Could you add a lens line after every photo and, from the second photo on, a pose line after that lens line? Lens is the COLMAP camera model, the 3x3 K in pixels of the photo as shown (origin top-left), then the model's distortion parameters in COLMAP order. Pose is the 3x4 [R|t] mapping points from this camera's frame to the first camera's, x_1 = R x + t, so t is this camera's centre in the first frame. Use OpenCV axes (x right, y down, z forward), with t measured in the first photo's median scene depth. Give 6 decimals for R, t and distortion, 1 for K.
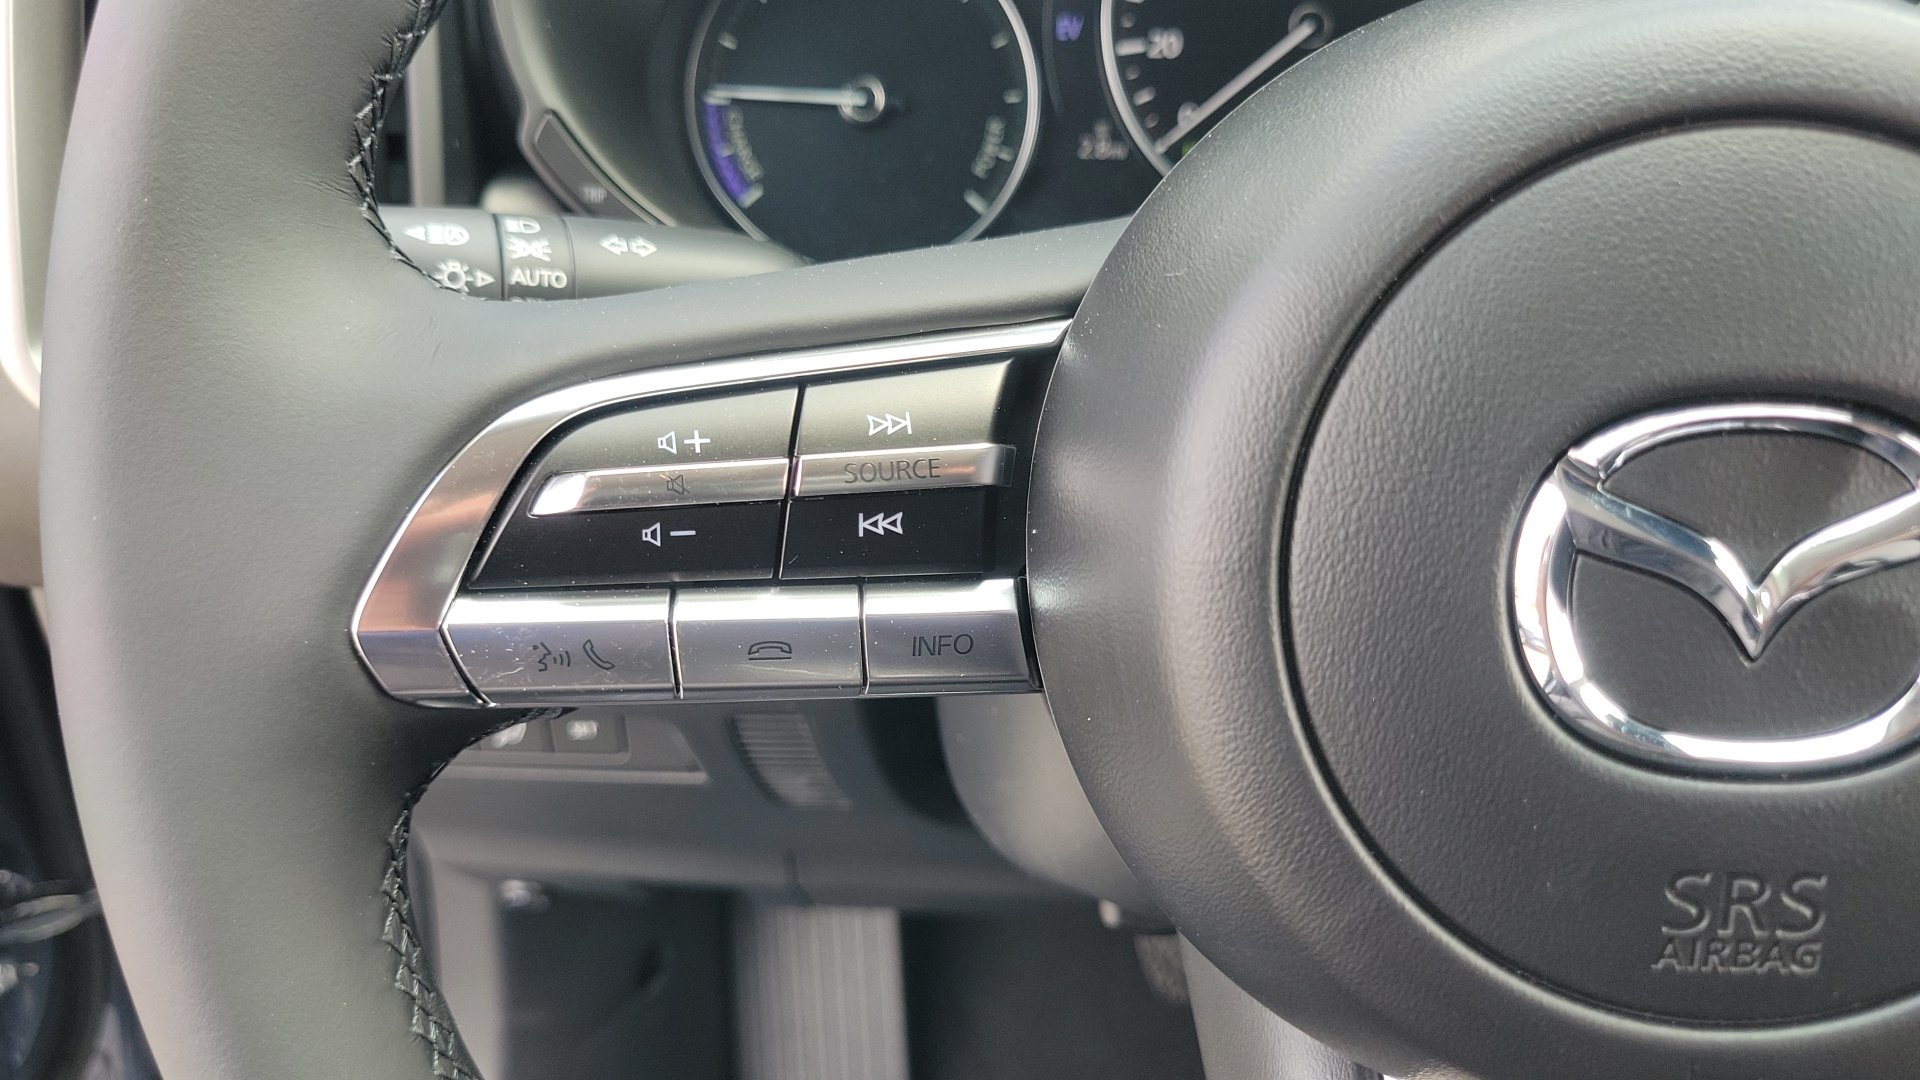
lens RADIAL K [[1475.3, 0, 931.7], [0, 1475.3, 524.1], [0, 0, 1]] dist [0.028413, -0.024096]
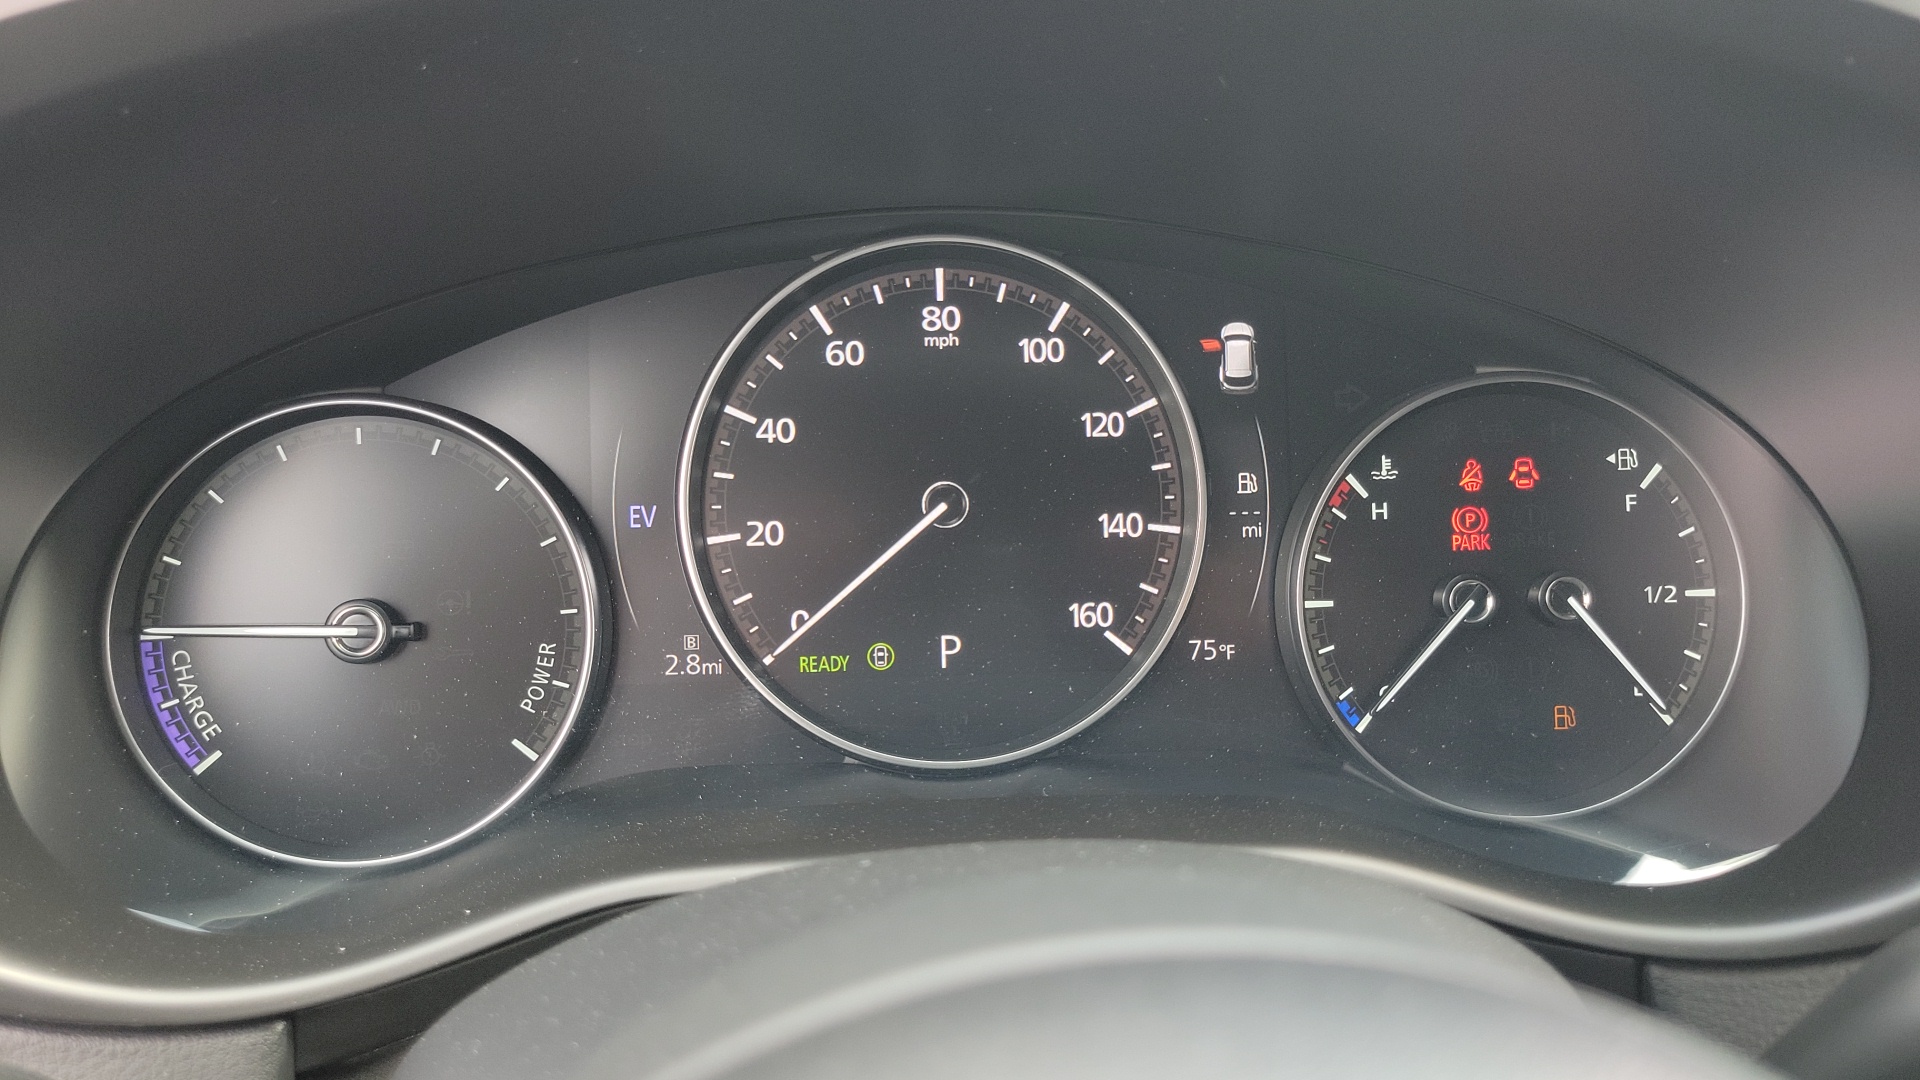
lens RADIAL K [[1475.3, 0, 963.1], [0, 1475.3, 532.9], [0, 0, 1]] dist [0.028413, -0.024096]
pose [[0.989482, -0.043359, 0.138003, 0.247653], [0.064590, 0.986067, -0.153296, -0.317684], [-0.129434, 0.160597, 0.978497, 0.347435]]
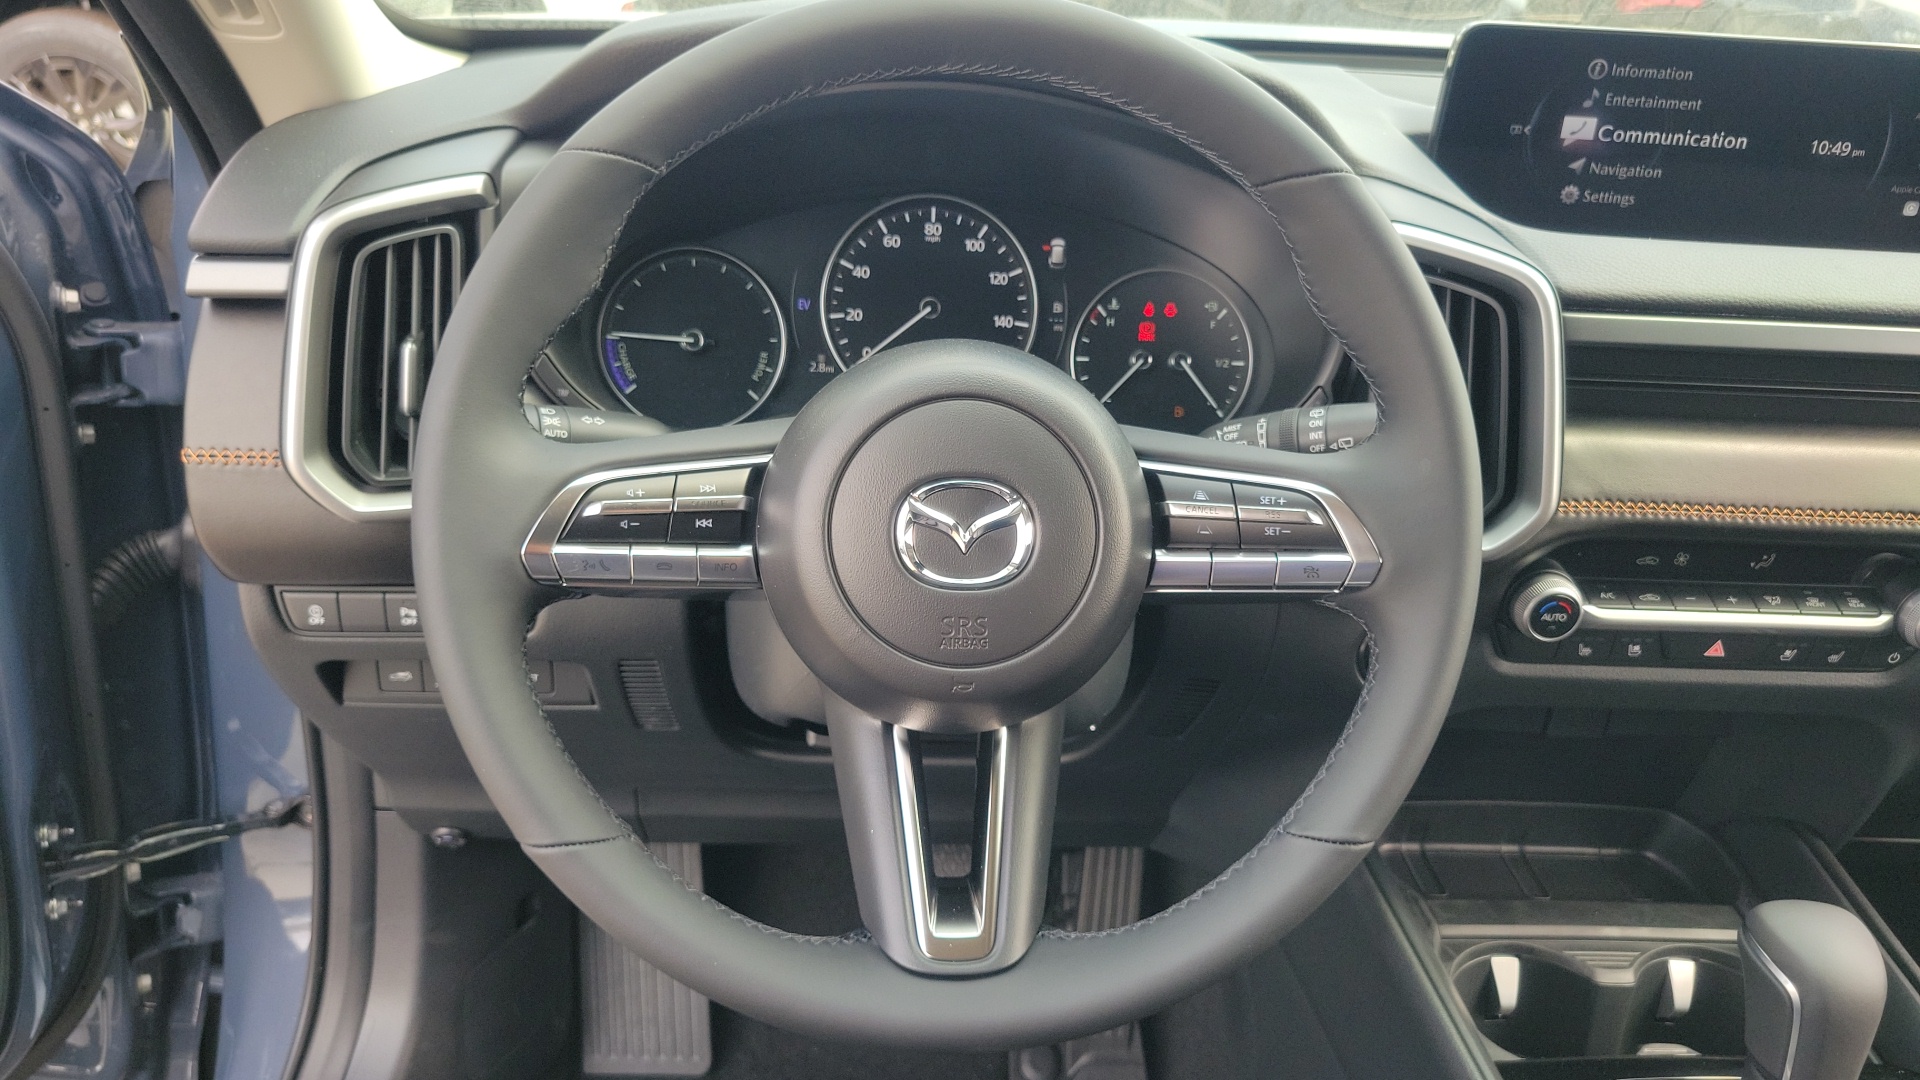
lens RADIAL K [[1475.3, 0, 956.9], [0, 1475.3, 528.1], [0, 0, 1]] dist [0.028413, -0.024096]
pose [[0.989398, 0.009989, 0.144886, 0.026083], [0.004009, 0.995373, -0.096001, 0.209788], [-0.145174, 0.095564, 0.984780, -1.381737]]
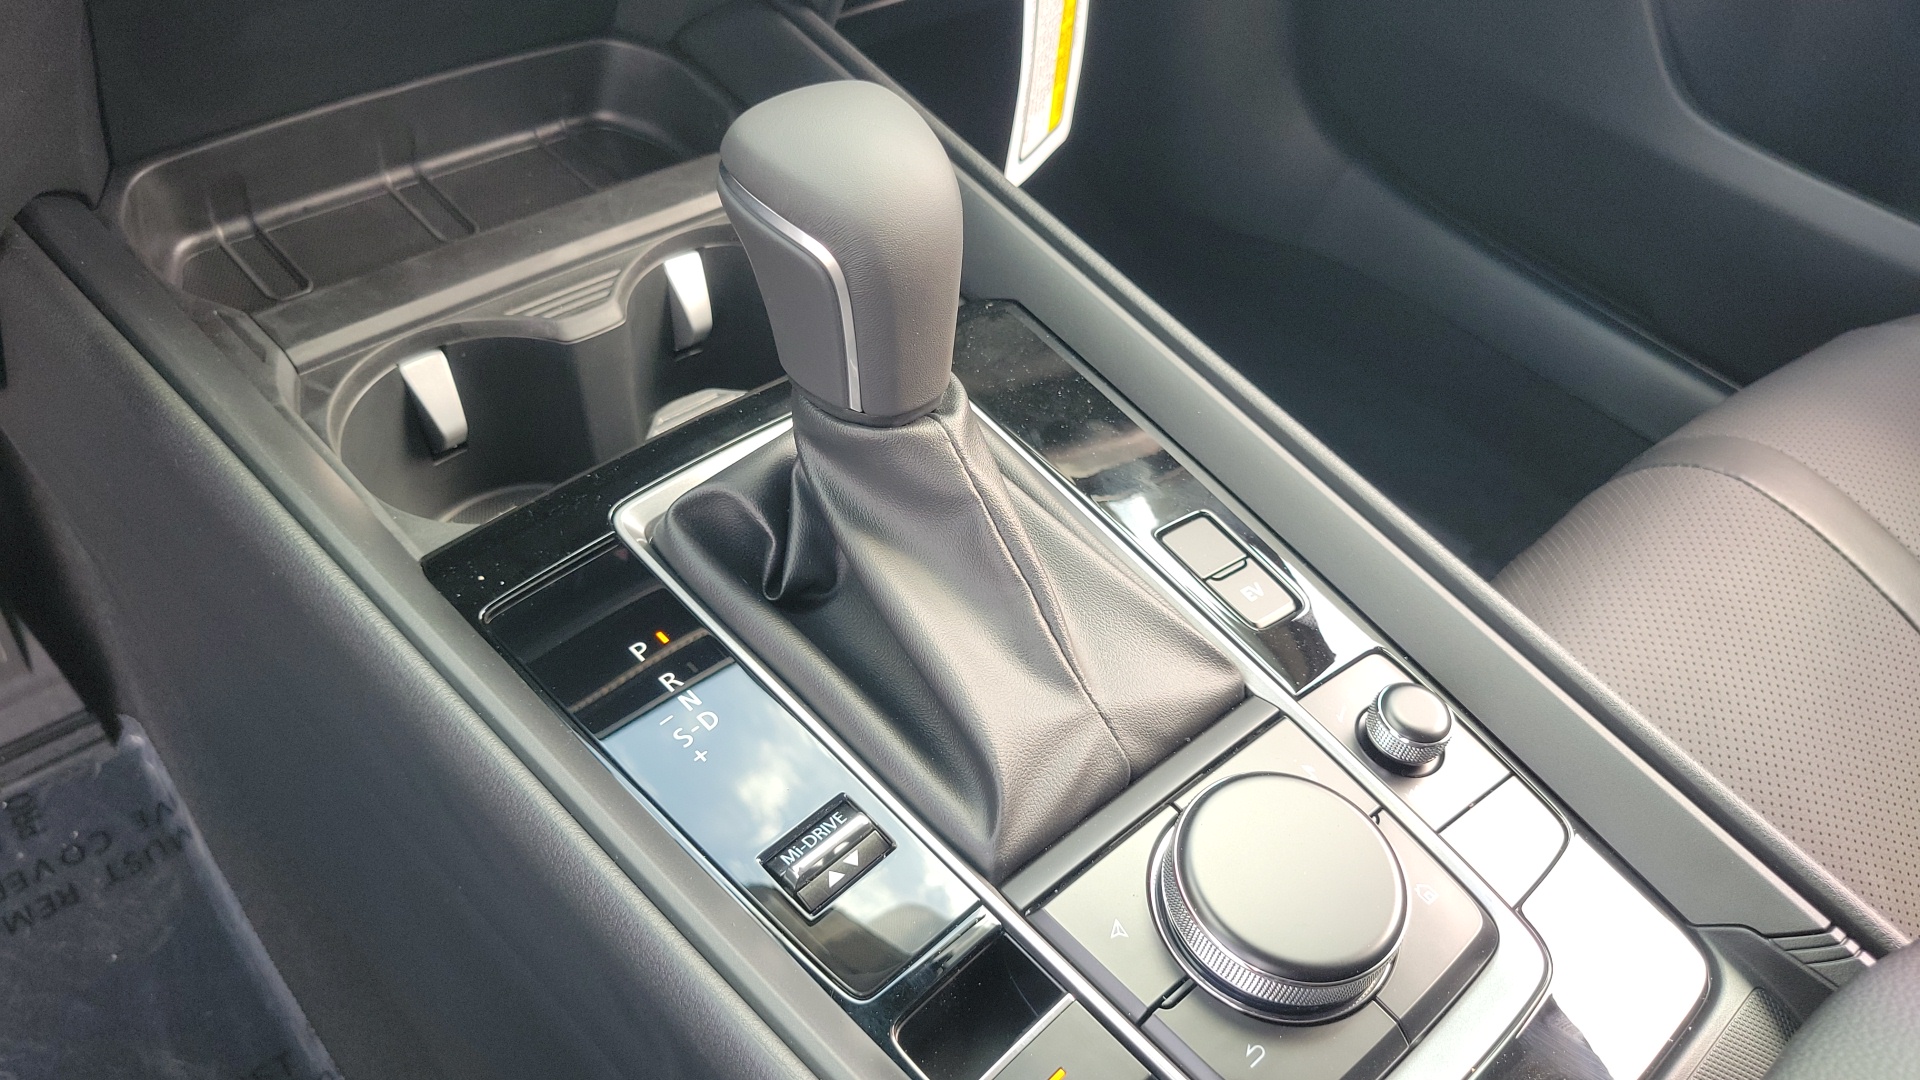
lens RADIAL K [[1475.3, 0, 960.3], [0, 1475.3, 560.5], [0, 0, 1]] dist [0.028413, -0.024096]
pose [[0.685566, -0.467346, 0.558200, 0.959596], [0.264844, 0.874314, 0.406735, 0.468786], [-0.678128, -0.131008, 0.723173, -0.184394]]
